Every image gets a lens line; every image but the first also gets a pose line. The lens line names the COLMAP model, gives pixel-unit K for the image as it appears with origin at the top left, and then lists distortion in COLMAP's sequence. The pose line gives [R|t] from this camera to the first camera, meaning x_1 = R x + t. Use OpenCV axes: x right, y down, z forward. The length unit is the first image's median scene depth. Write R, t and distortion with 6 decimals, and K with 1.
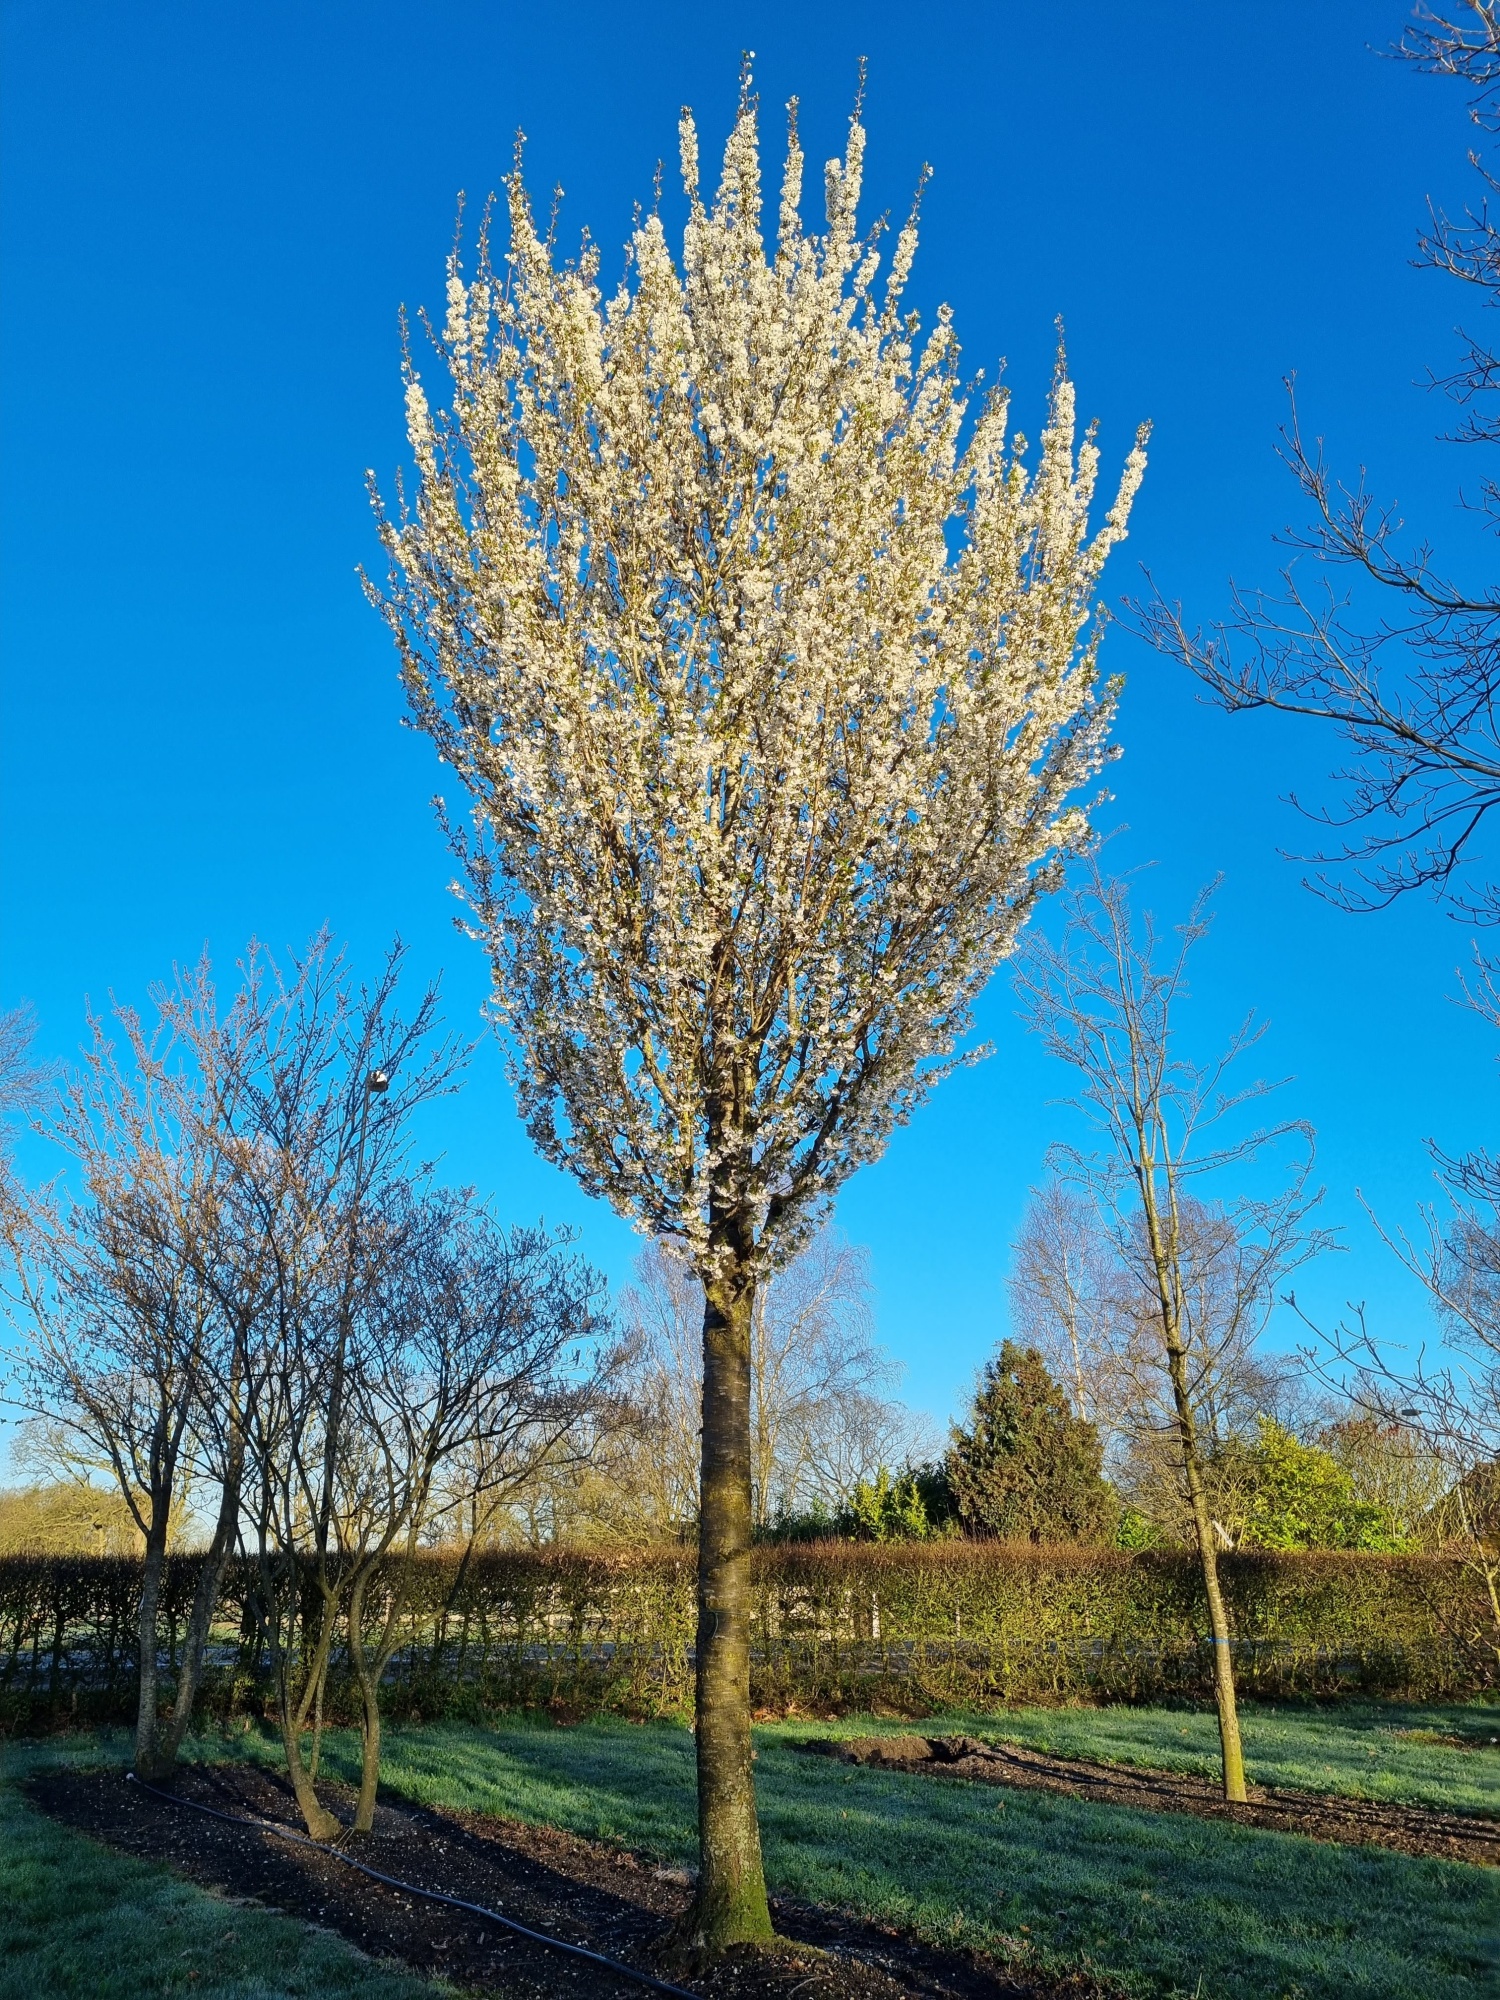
lens RADIAL K [[1562.1, 0, 744.6], [0, 1562.1, 1002.3], [0, 0, 1]] dist [0.080424, -0.084474]
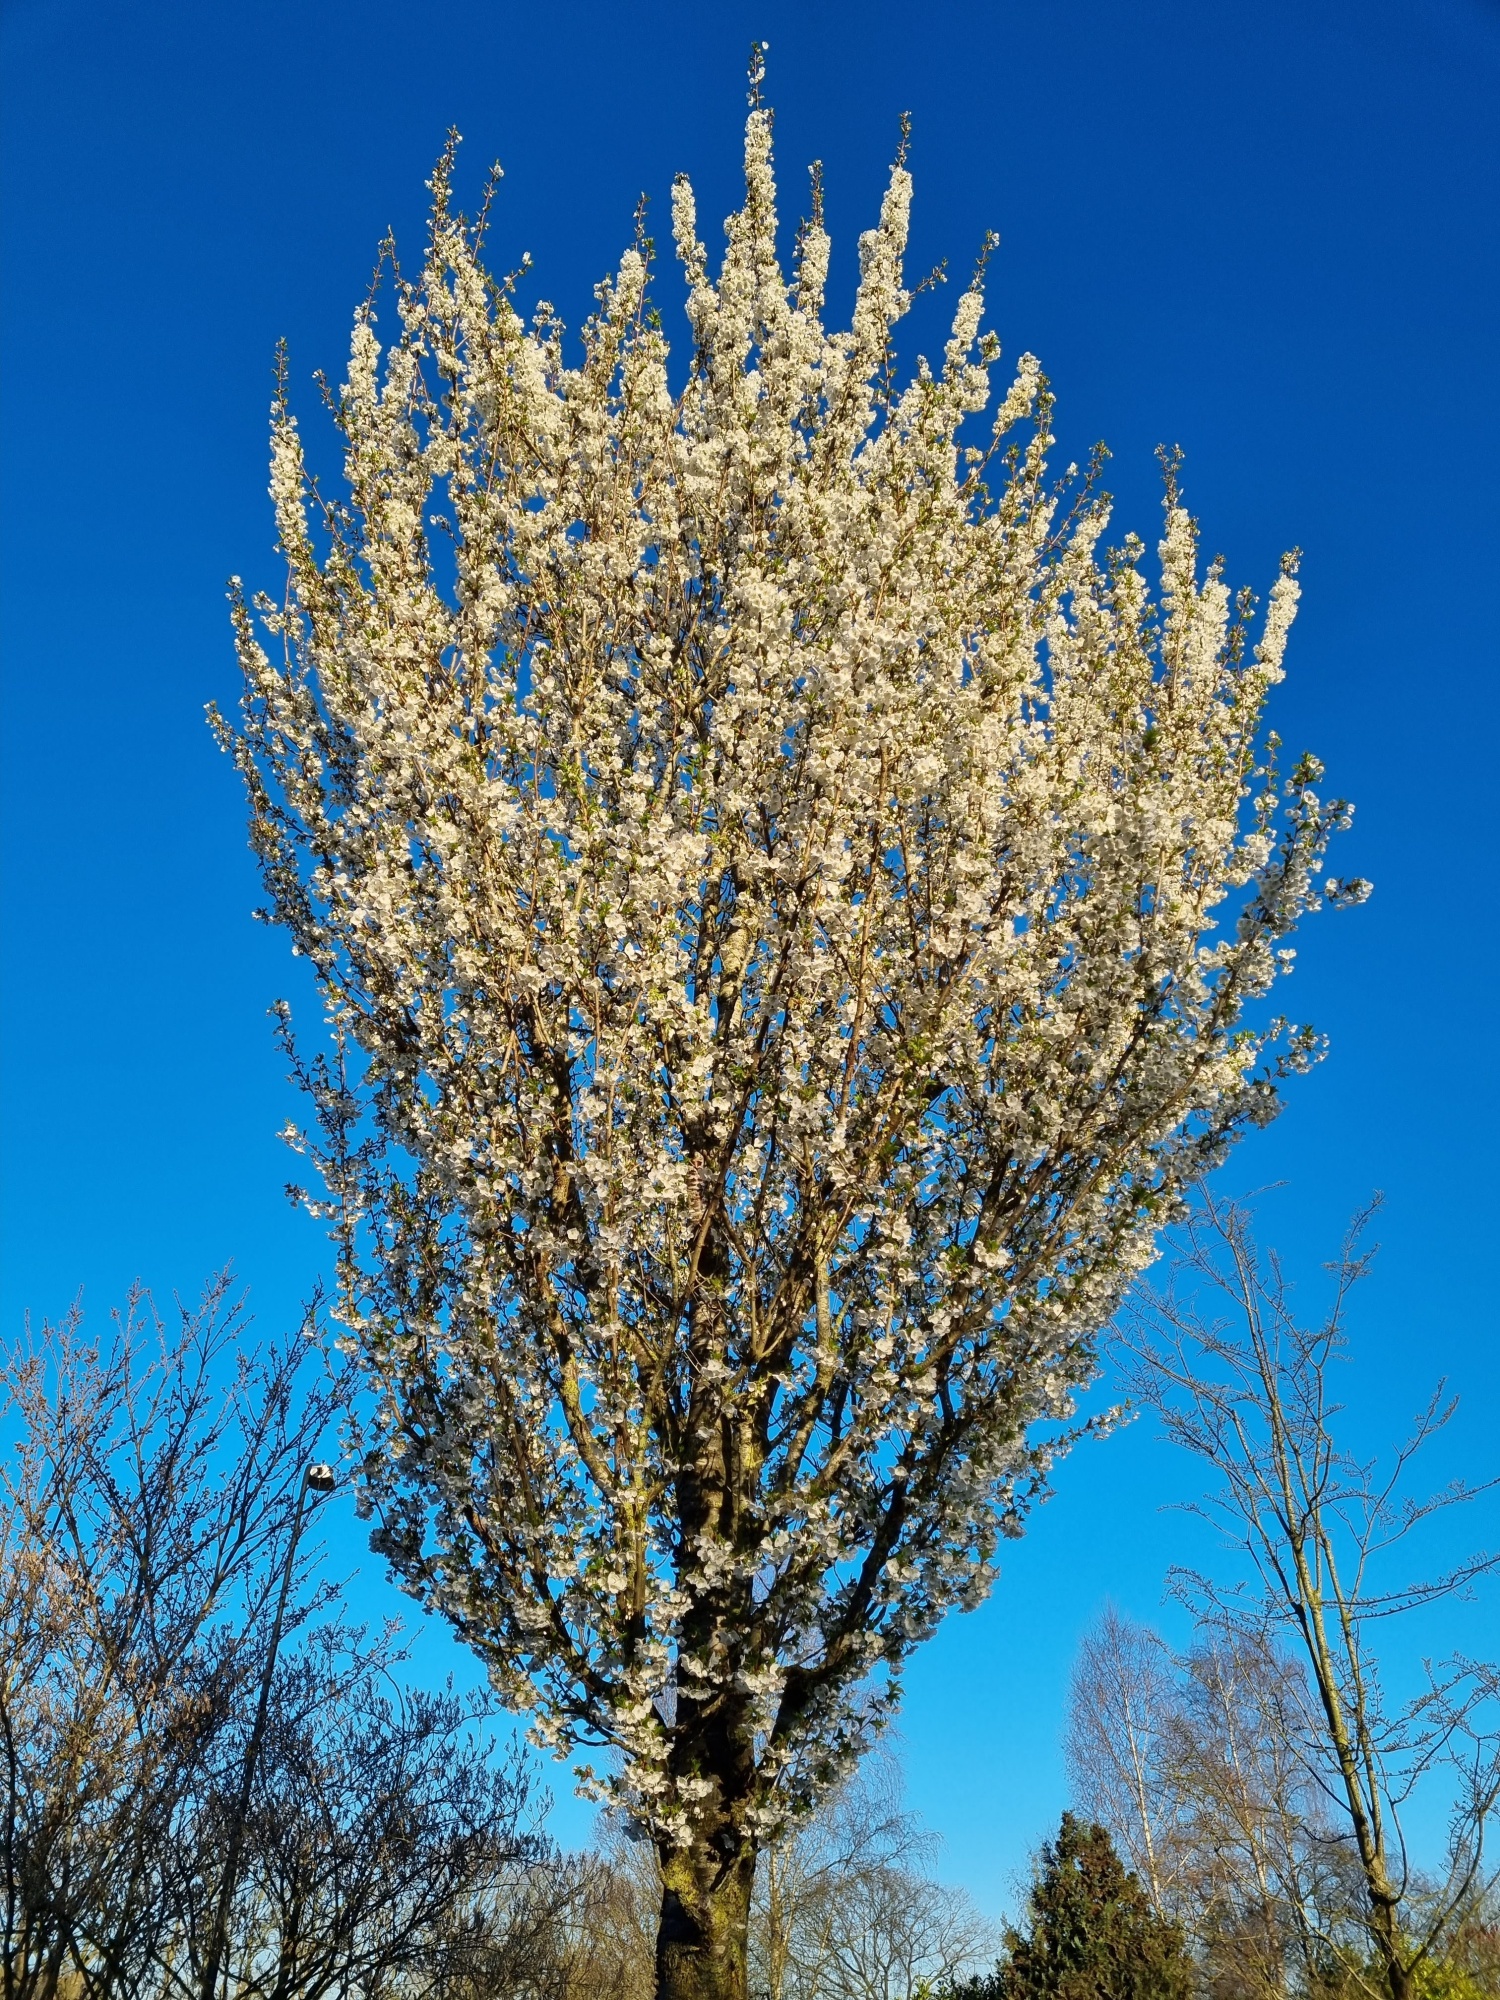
lens RADIAL K [[1562.1, 0, 744.6], [0, 1562.1, 1002.3], [0, 0, 1]] dist [0.080424, -0.084474]
pose [[0.999914, 0.007353, -0.010838, 0.006397], [-0.009791, 0.969273, -0.245791, 0.031857], [0.008697, 0.245876, 0.969262, 0.393443]]
